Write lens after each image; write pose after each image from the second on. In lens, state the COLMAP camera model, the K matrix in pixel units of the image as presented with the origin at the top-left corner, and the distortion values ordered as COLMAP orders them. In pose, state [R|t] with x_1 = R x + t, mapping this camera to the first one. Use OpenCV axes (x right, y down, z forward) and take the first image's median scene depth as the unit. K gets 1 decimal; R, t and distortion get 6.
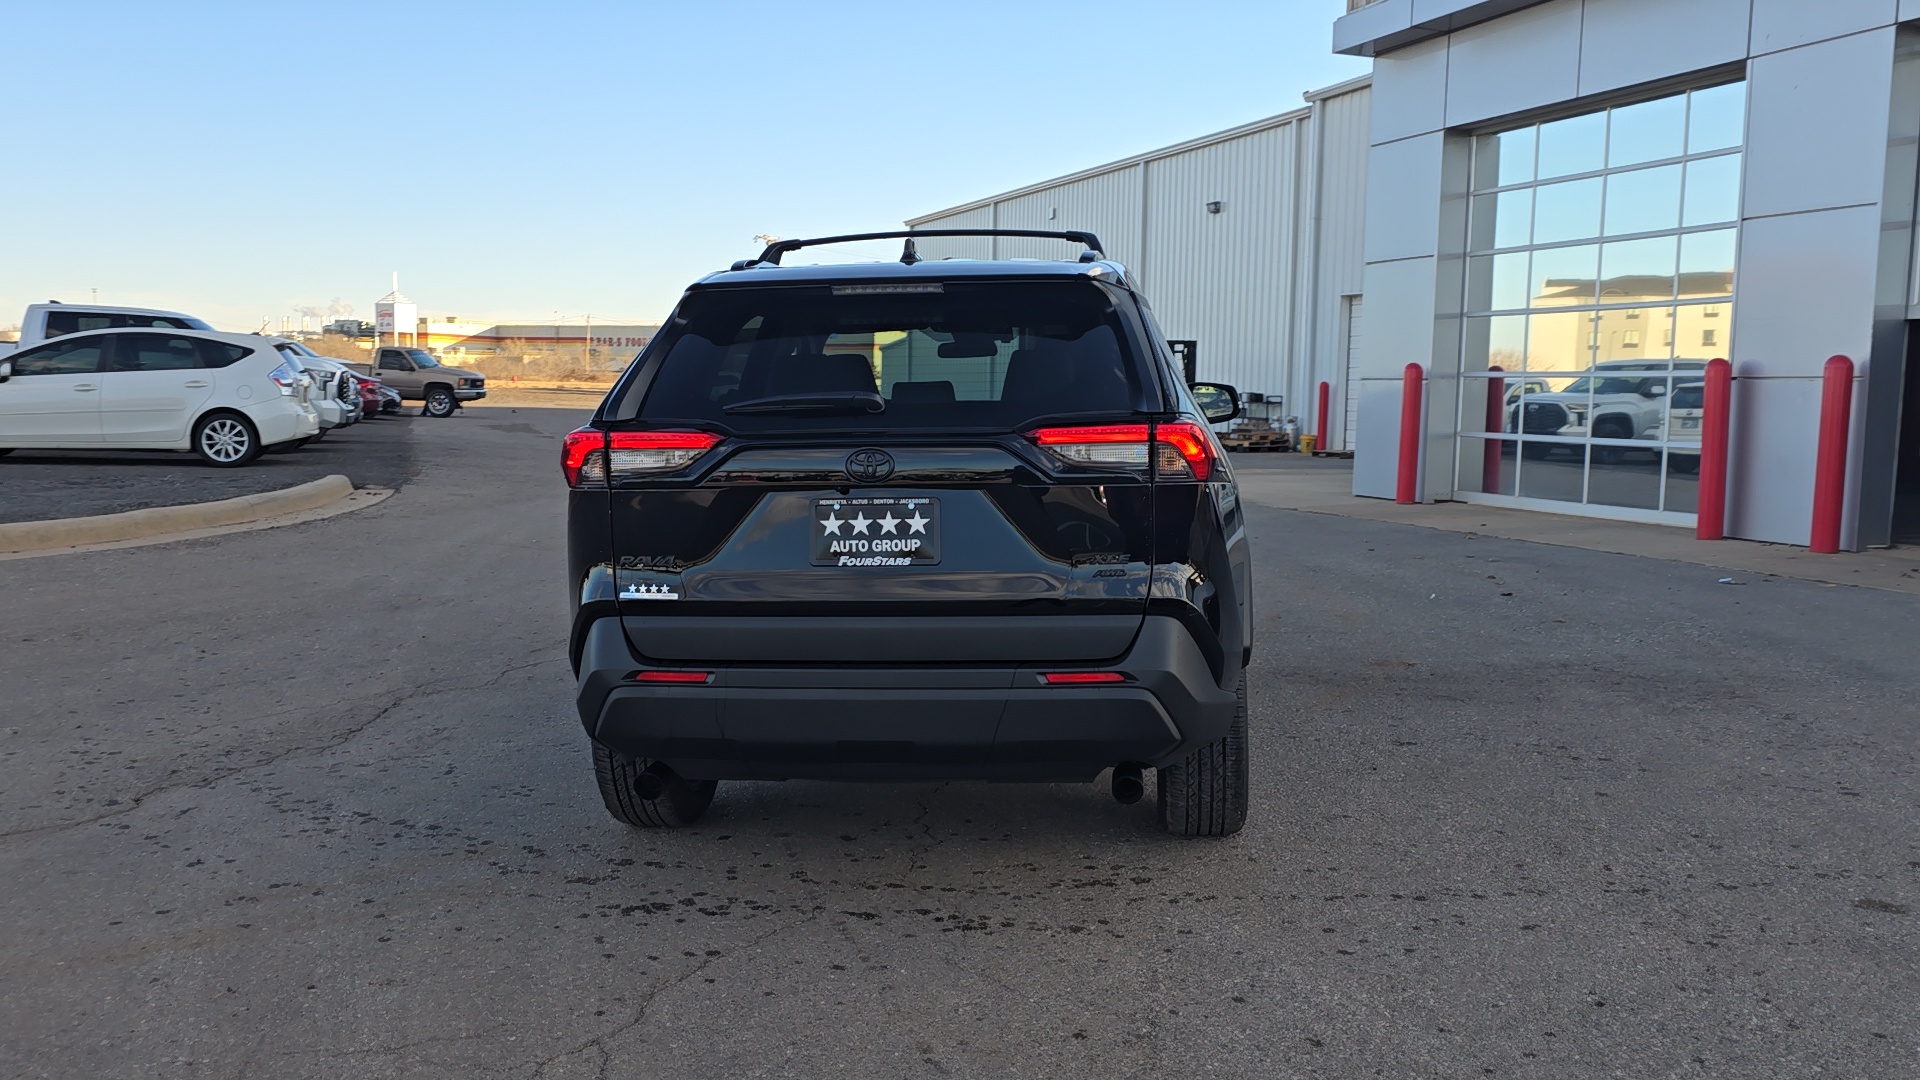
lens RADIAL K [[1589.3, 0, 963.2], [0, 1589.3, 538.5], [0, 0, 1]] dist [-0.012952, 0.022035]
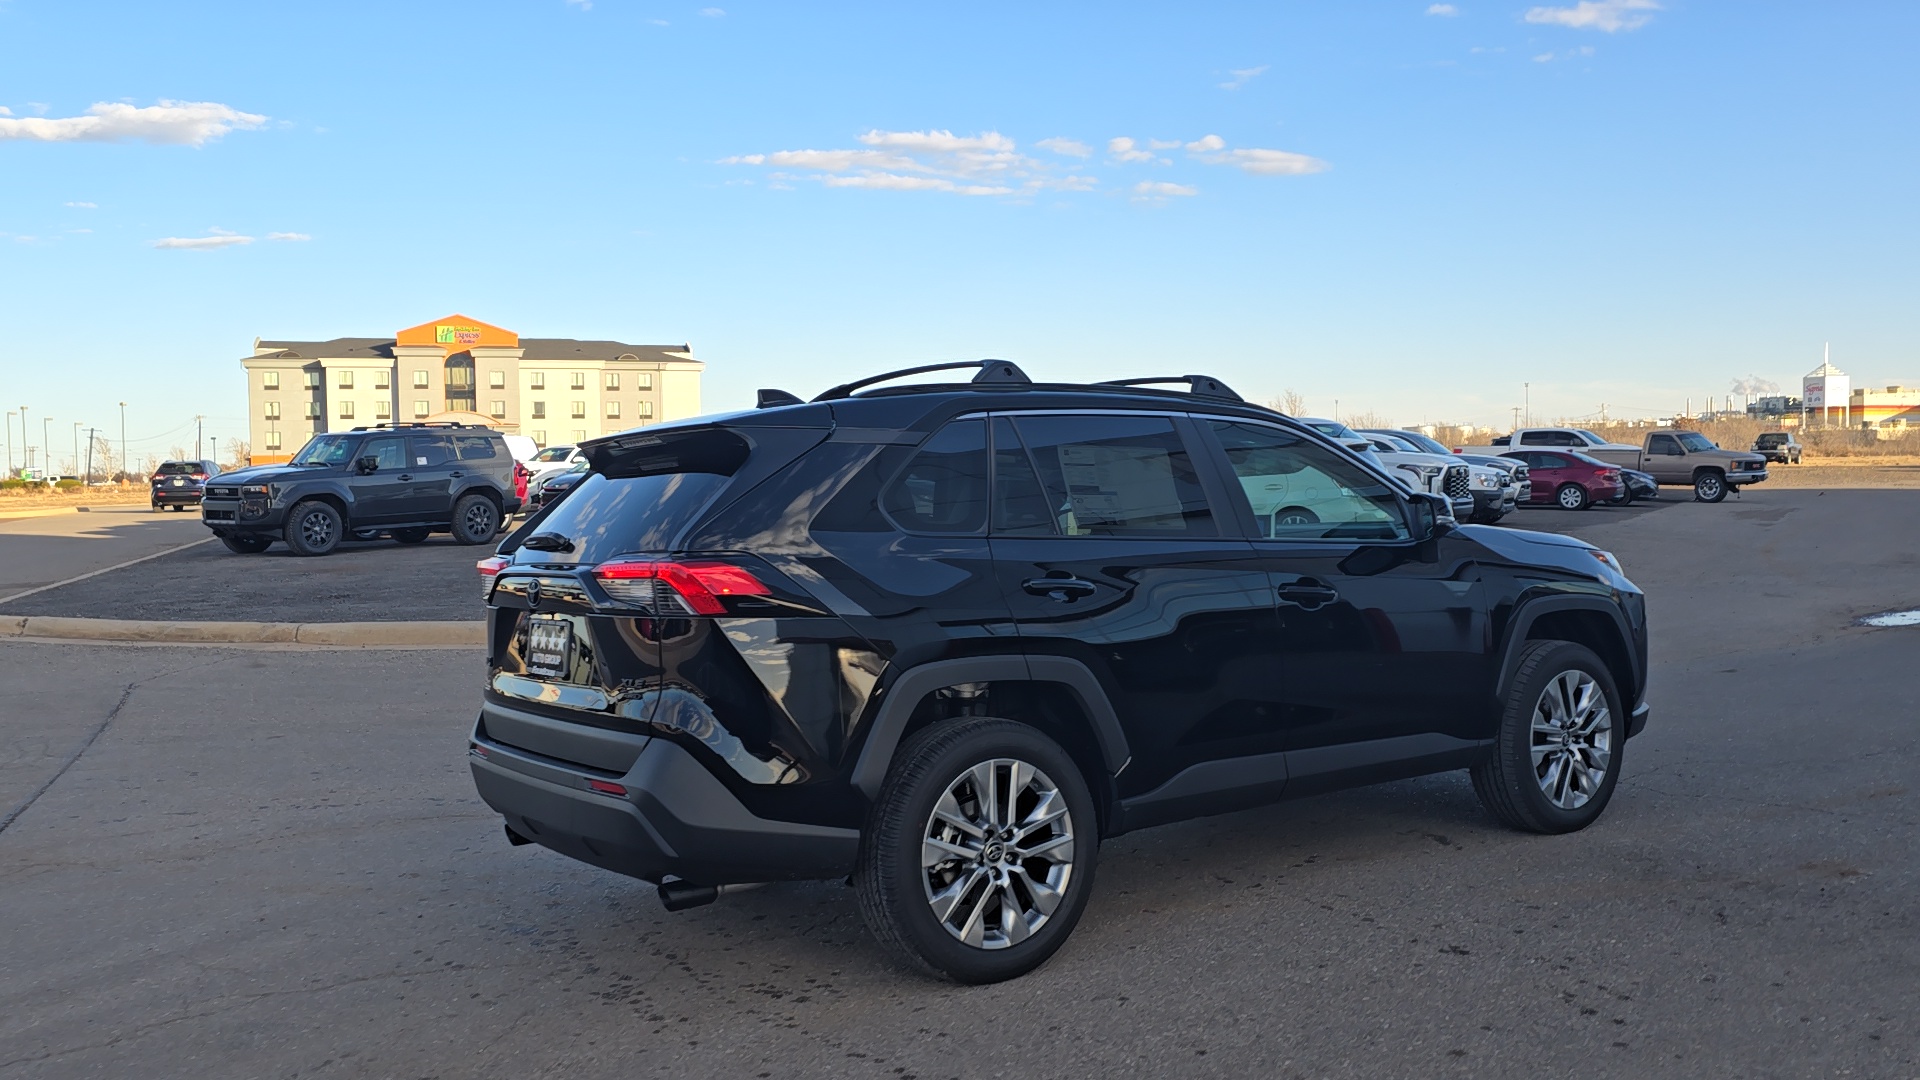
lens RADIAL K [[1589.3, 0, 941.8], [0, 1589.3, 556.4], [0, 0, 1]] dist [-0.012952, 0.022035]
pose [[0.650103, 0.005506, -0.759827, 0.256552], [-0.036854, 0.999025, -0.024293, -0.012400], [0.758952, 0.043795, 0.649672, 0.109270]]
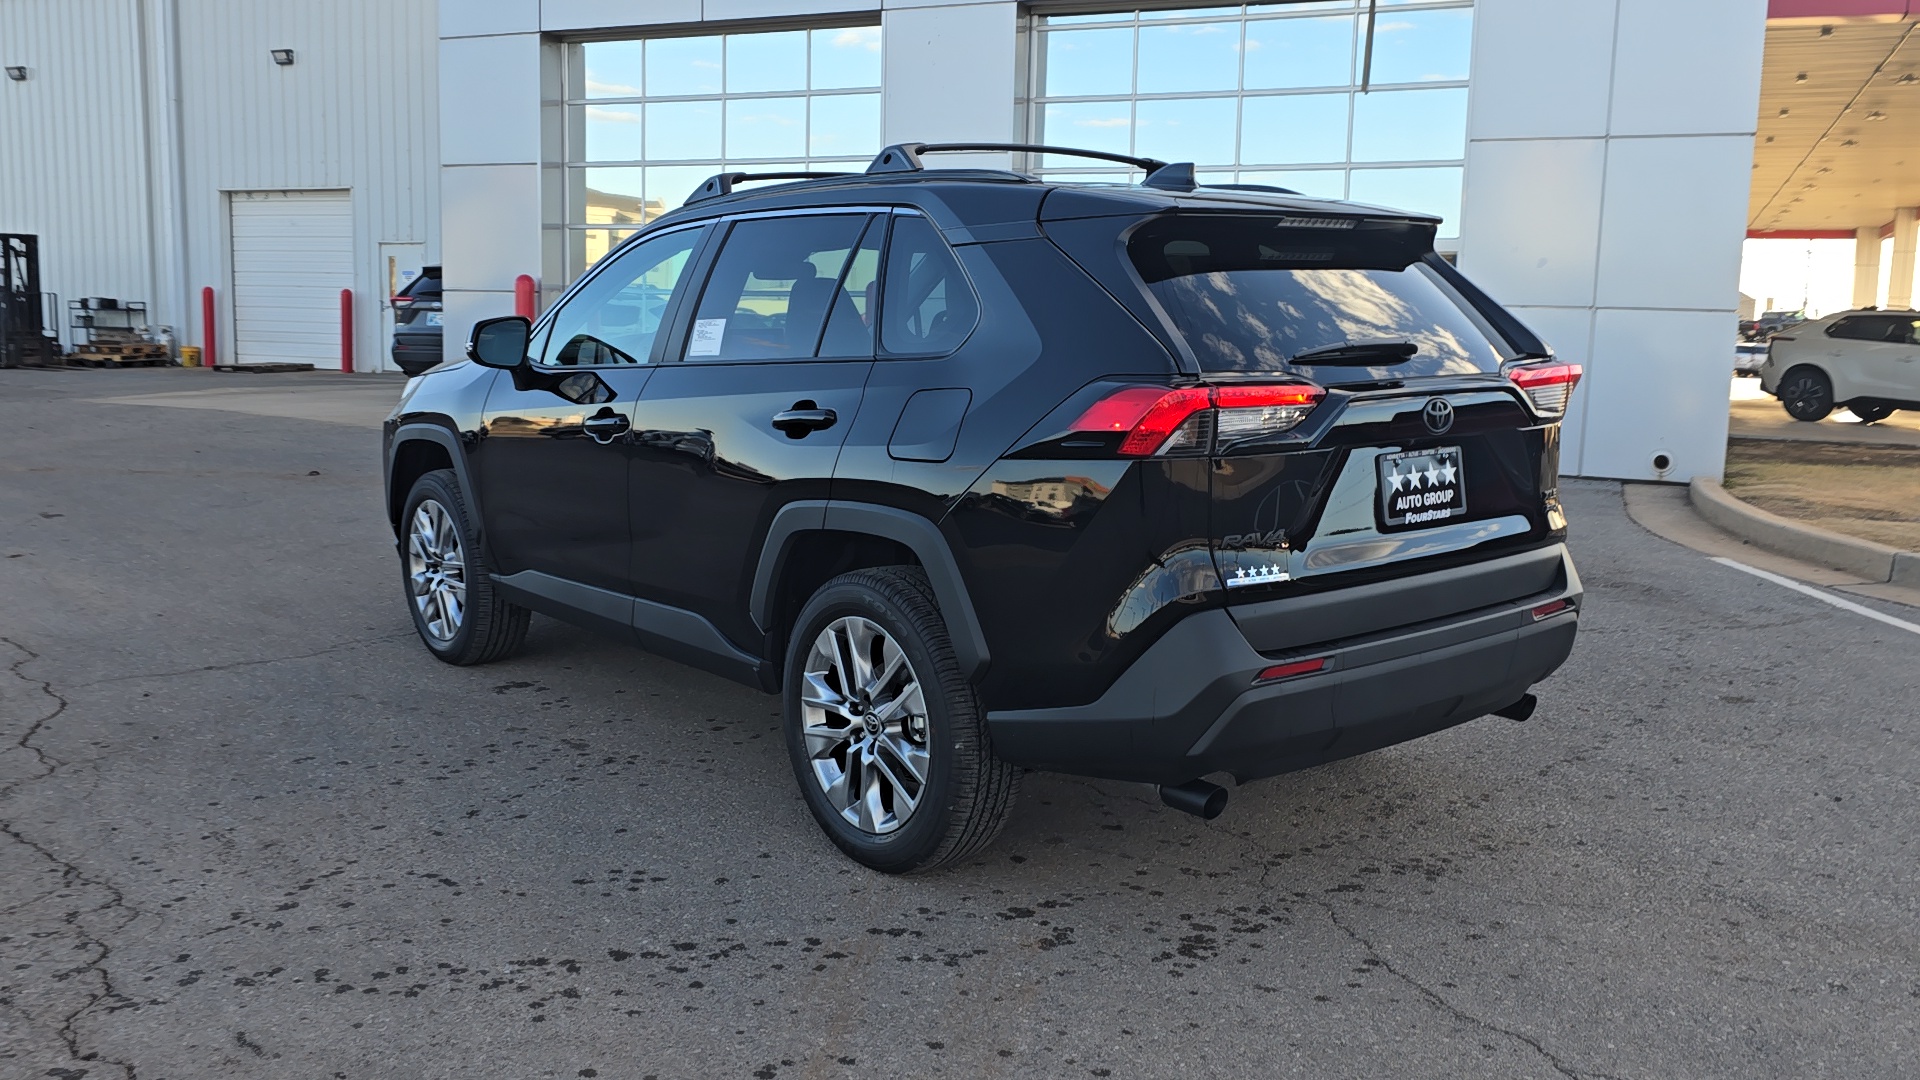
lens RADIAL K [[1589.3, 0, 949.7], [0, 1589.3, 539.7], [0, 0, 1]] dist [-0.012952, 0.022035]
pose [[0.706285, -0.096866, 0.701269, -0.226862], [0.054036, 0.995081, 0.083028, -0.016106], [-0.705863, -0.020748, 0.708045, 0.129242]]
